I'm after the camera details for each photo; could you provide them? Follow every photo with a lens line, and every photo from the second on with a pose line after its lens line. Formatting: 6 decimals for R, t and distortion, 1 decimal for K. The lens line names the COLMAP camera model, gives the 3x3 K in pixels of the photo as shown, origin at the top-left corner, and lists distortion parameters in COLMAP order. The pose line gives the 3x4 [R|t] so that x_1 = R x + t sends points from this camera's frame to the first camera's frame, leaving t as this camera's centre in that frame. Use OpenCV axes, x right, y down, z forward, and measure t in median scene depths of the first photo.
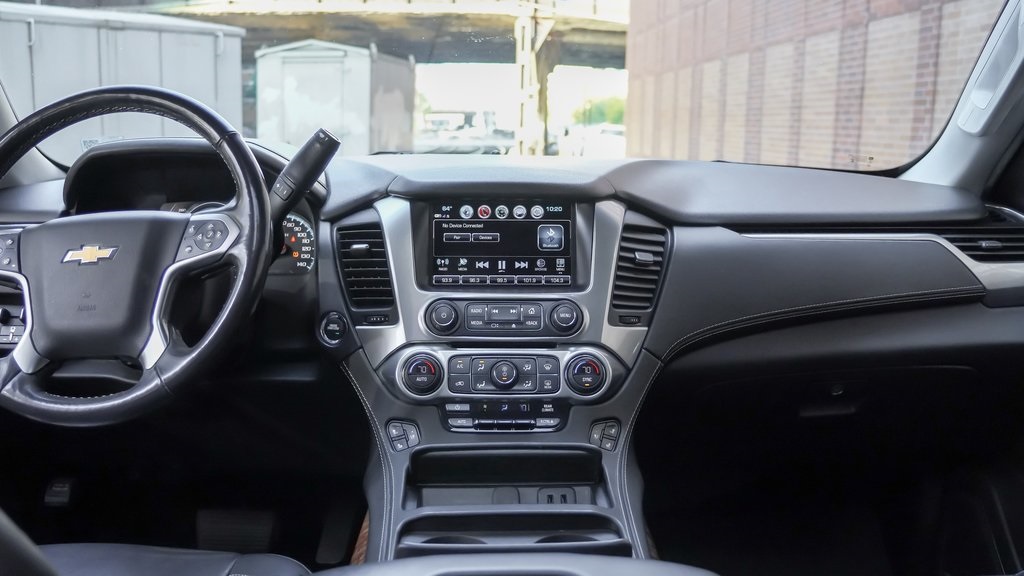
lens RADIAL K [[828.4, 0, 471.1], [0, 828.4, 291.0], [0, 0, 1]] dist [-0.191888, 0.089149]
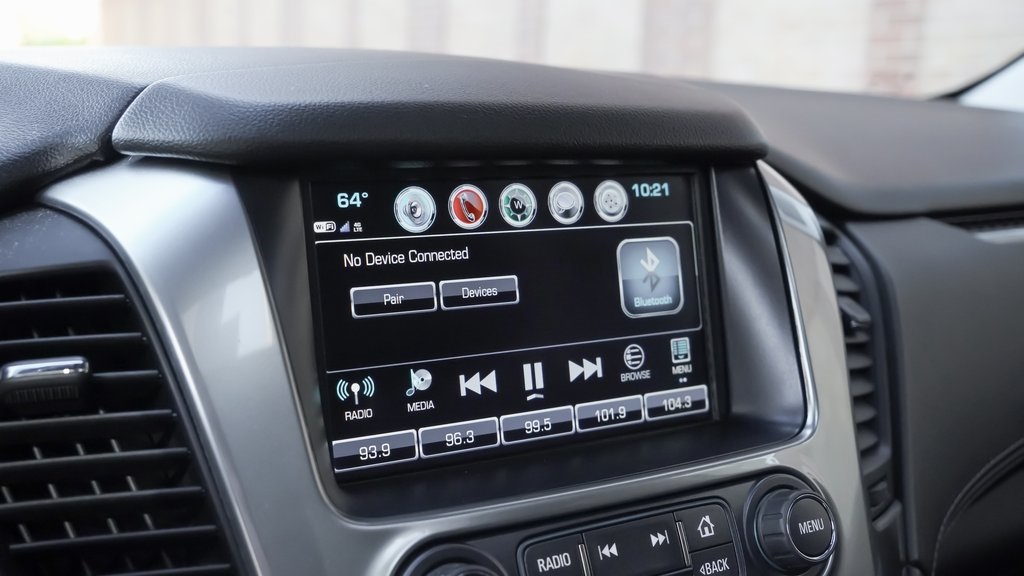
lens RADIAL K [[1108.6, 0, 480.4], [0, 1108.6, 296.3], [0, 0, 1]] dist [-0.061117, 0.000000]
pose [[0.862200, -0.079296, 0.500323, -0.184642], [0.080034, 0.996591, 0.020029, -0.071200], [-0.500206, 0.022774, 0.865607, 0.651320]]
